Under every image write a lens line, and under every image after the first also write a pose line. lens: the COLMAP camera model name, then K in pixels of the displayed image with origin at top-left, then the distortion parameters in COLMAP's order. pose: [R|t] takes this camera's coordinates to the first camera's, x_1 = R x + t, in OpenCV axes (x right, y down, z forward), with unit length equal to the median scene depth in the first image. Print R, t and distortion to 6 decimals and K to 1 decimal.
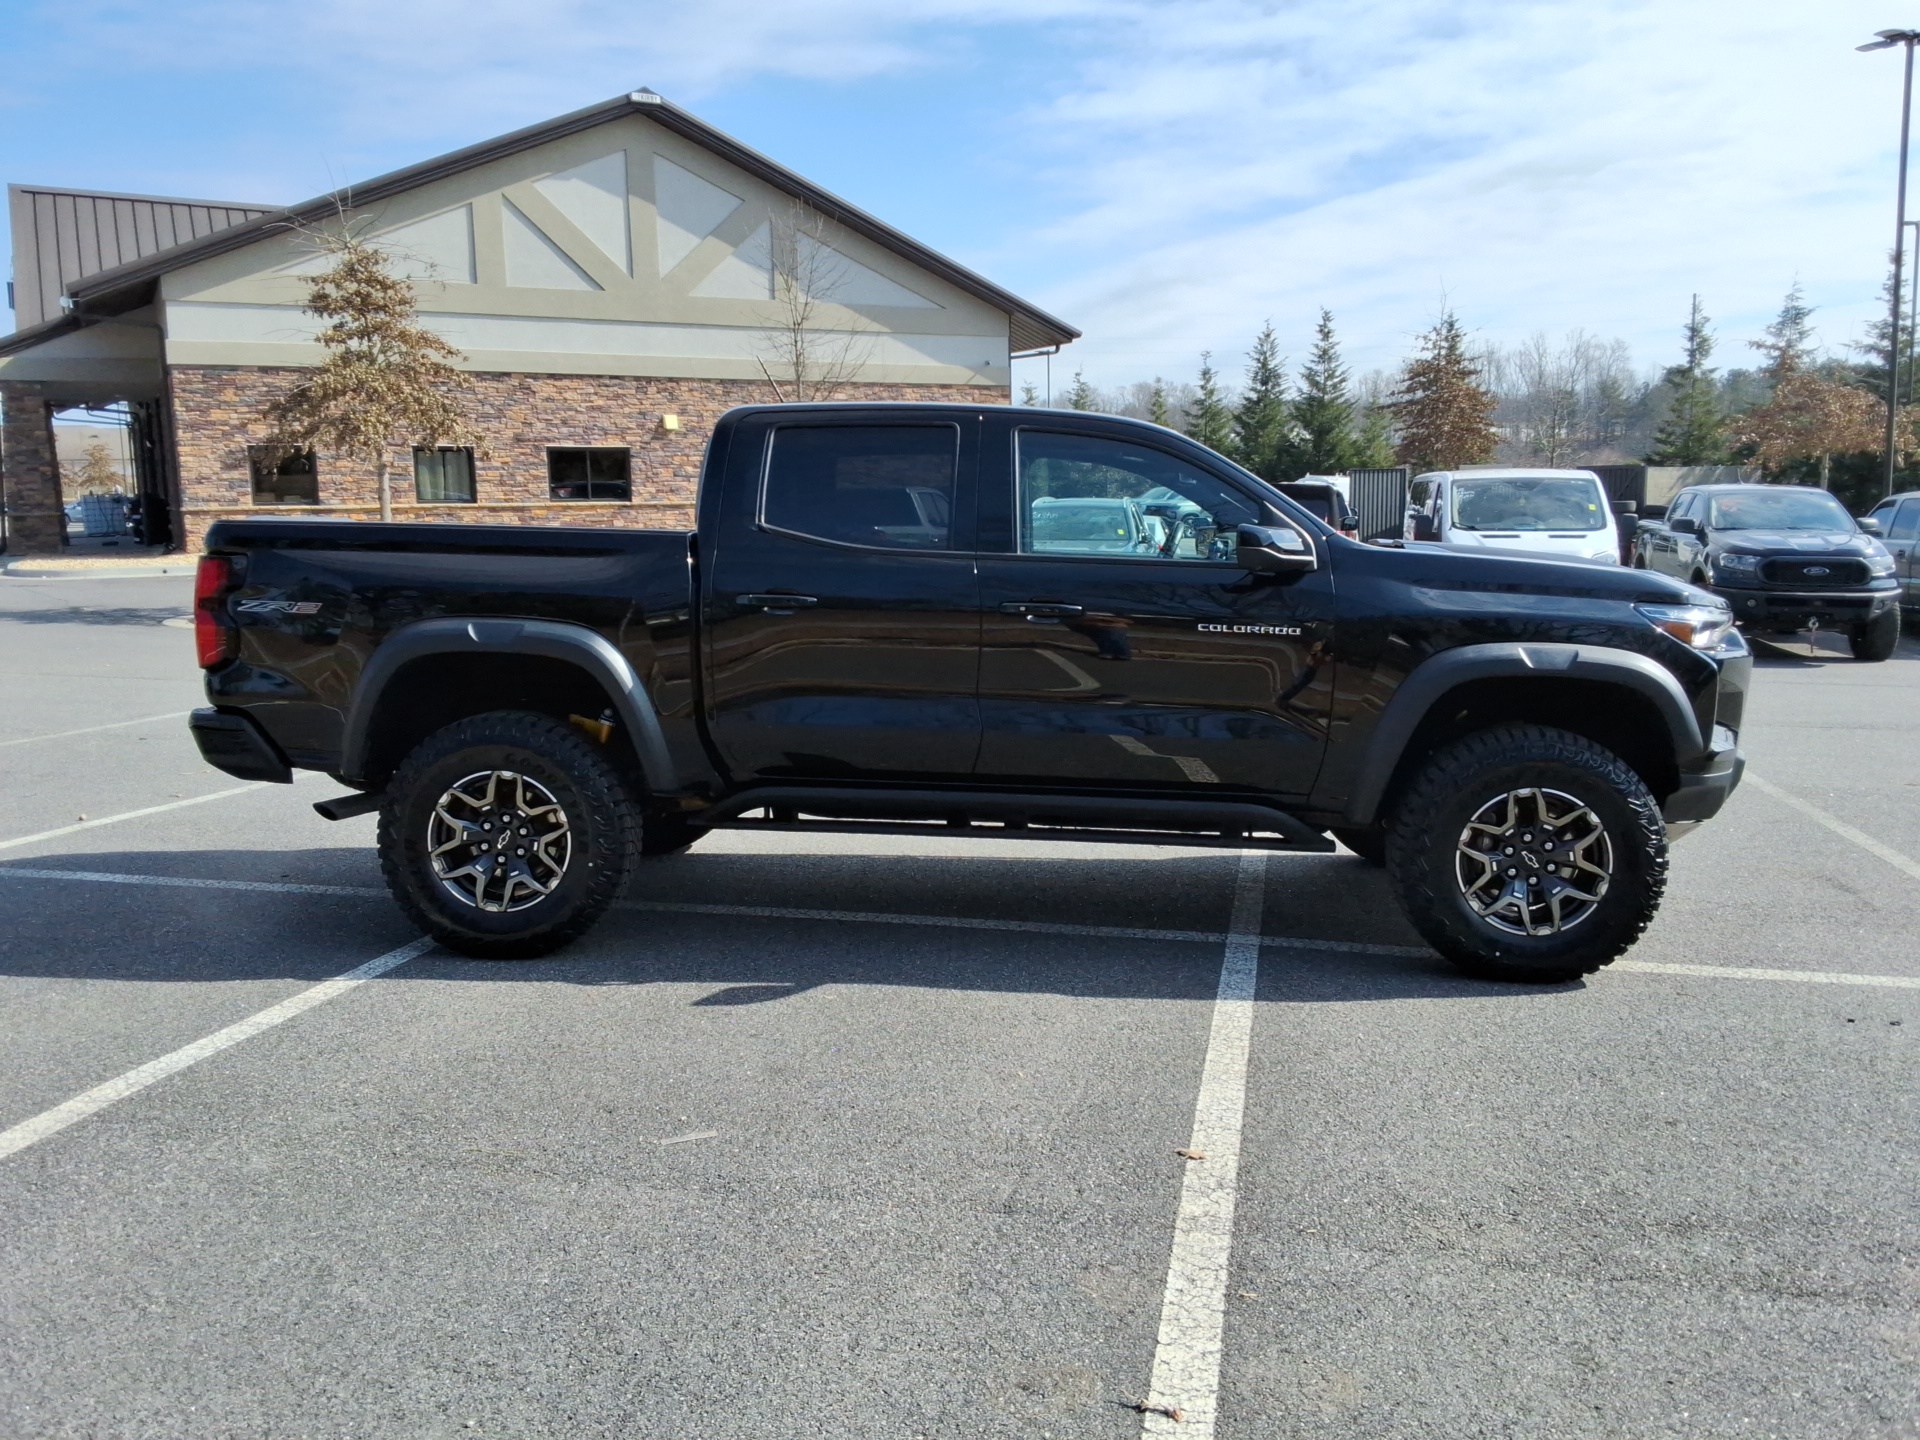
lens RADIAL K [[1521.4, 0, 971.2], [0, 1521.4, 704.8], [0, 0, 1]] dist [0.103066, -0.161544]
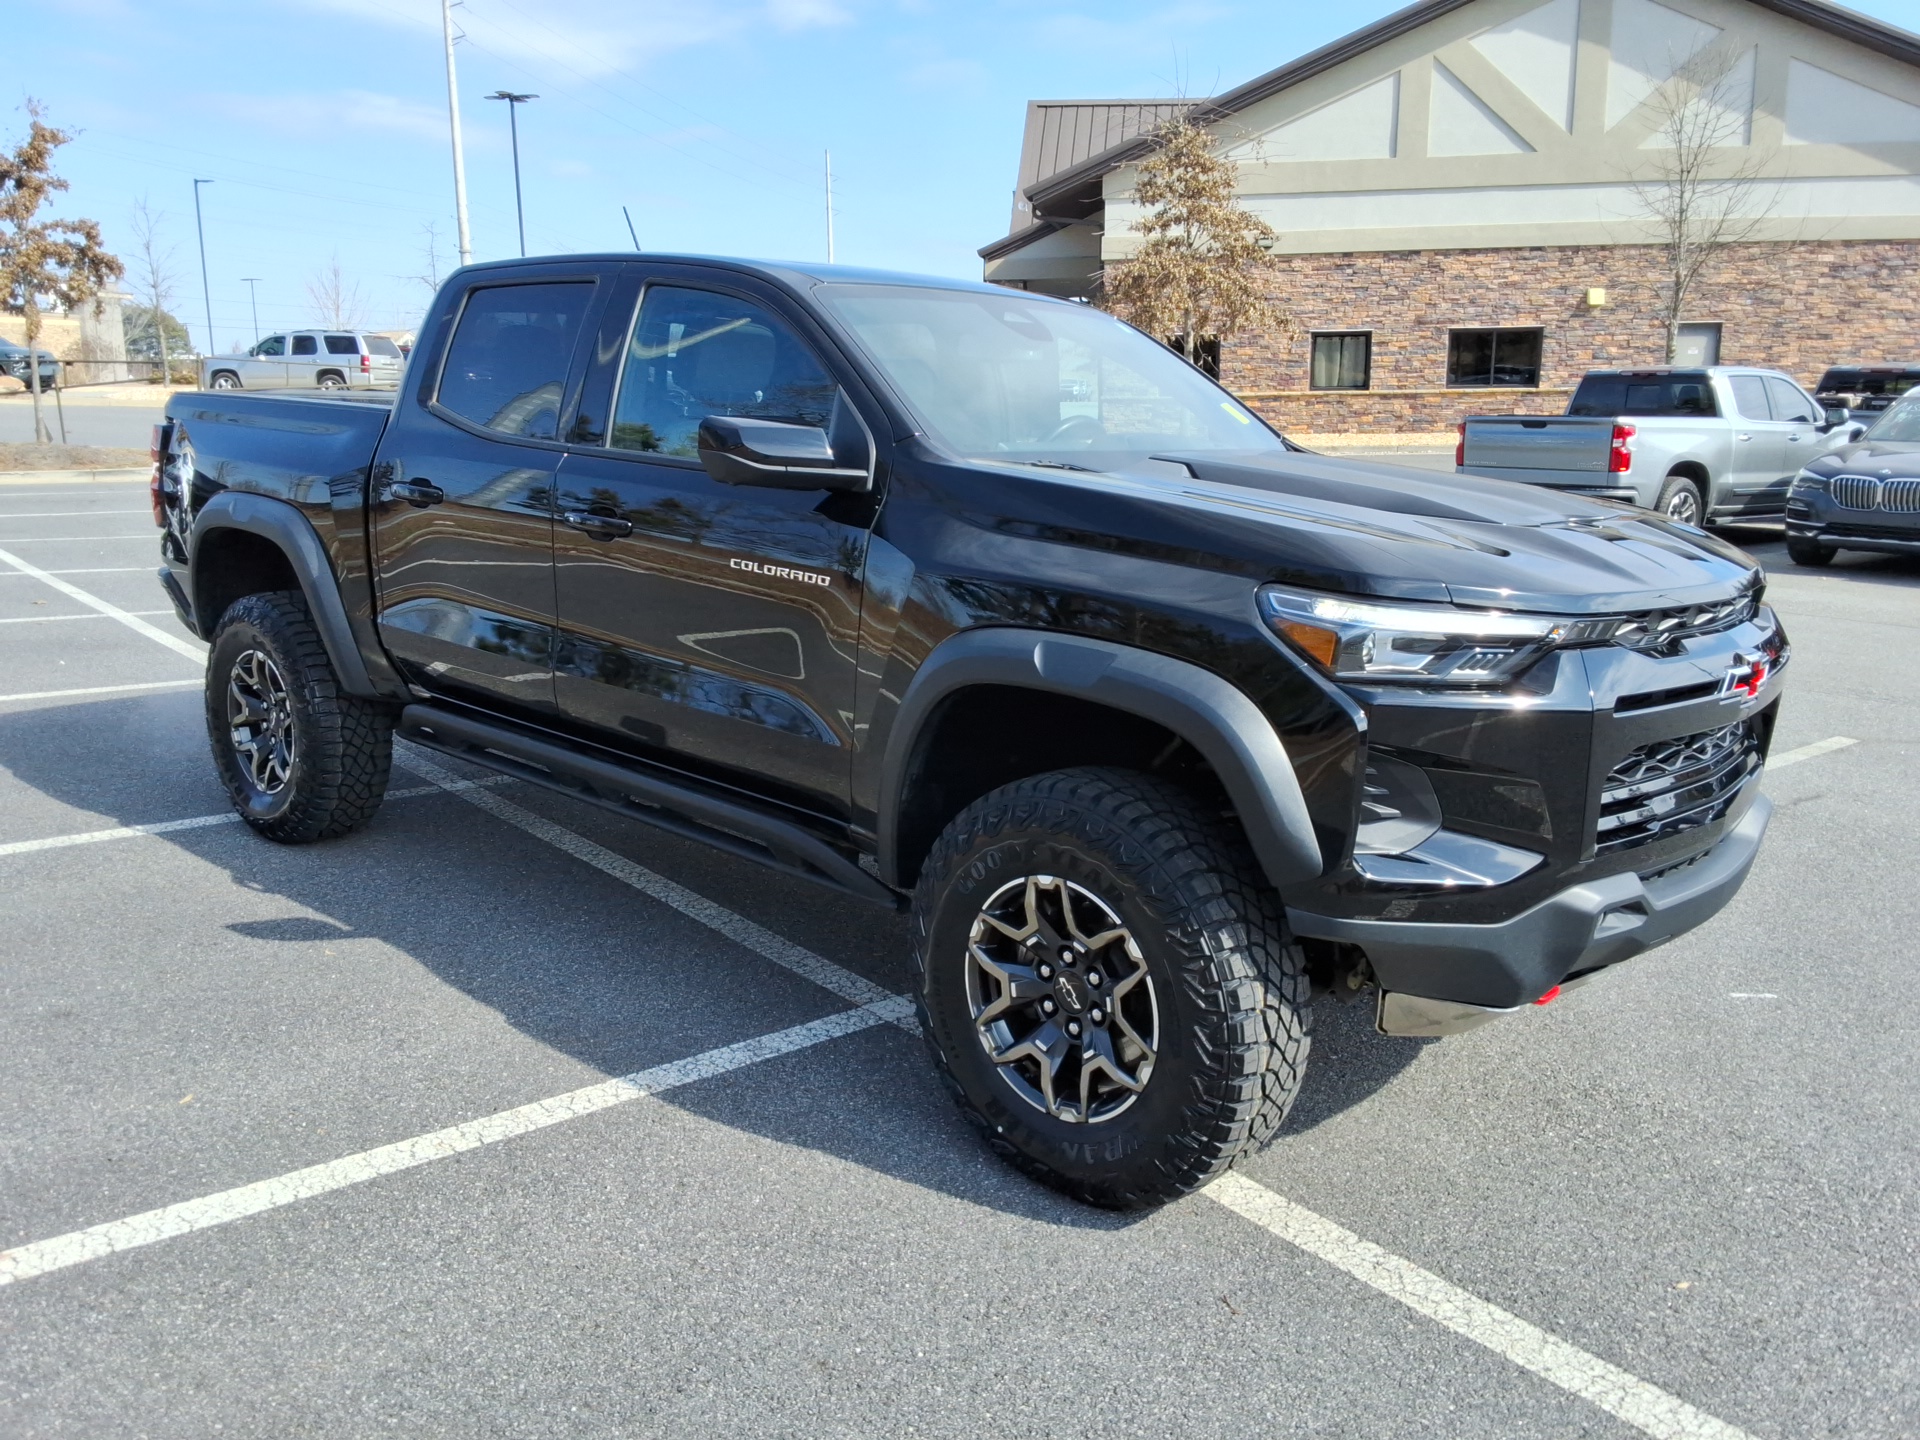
lens RADIAL K [[1521.4, 0, 971.2], [0, 1521.4, 704.8], [0, 0, 1]] dist [0.103066, -0.161544]
pose [[0.785255, 0.132575, -0.604813, 0.096186], [-0.089328, 0.990846, 0.101215, -0.009596], [0.612695, -0.025453, 0.789909, 0.072198]]
